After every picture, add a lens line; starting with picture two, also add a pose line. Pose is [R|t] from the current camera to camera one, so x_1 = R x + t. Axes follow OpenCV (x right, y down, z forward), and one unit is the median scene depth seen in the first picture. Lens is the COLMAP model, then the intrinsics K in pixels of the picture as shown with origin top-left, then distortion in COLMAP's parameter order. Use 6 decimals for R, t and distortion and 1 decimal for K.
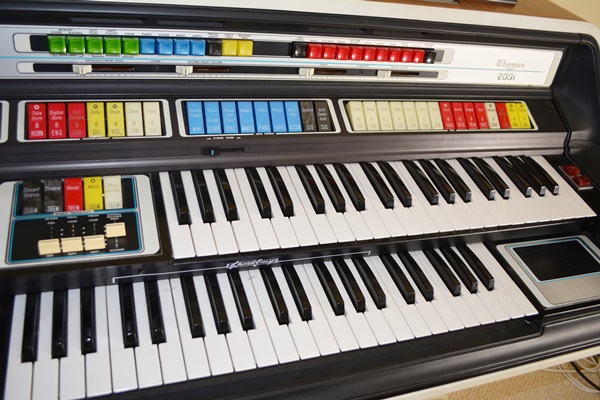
lens RADIAL K [[555.1, 0, 324.4], [0, 555.1, 213.1], [0, 0, 1]] dist [-0.076617, -0.008006]
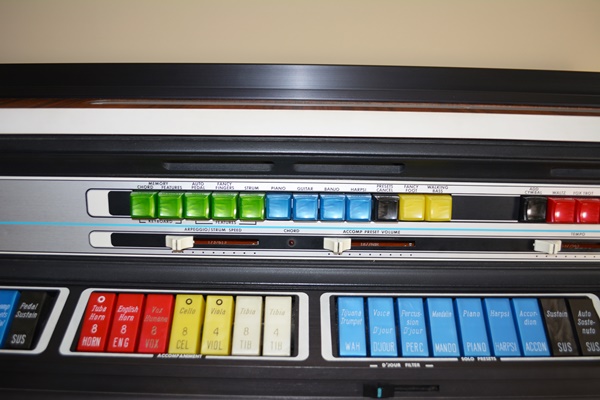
lens RADIAL K [[500.3, 0, 297.0], [0, 500.3, 195.5], [0, 0, 1]] dist [-0.053067, -0.012587]
pose [[0.920523, -0.066753, -0.384943, -0.078091], [-0.088636, 0.923921, -0.372174, -0.099916], [0.380500, 0.376715, 0.844574, 0.489252]]
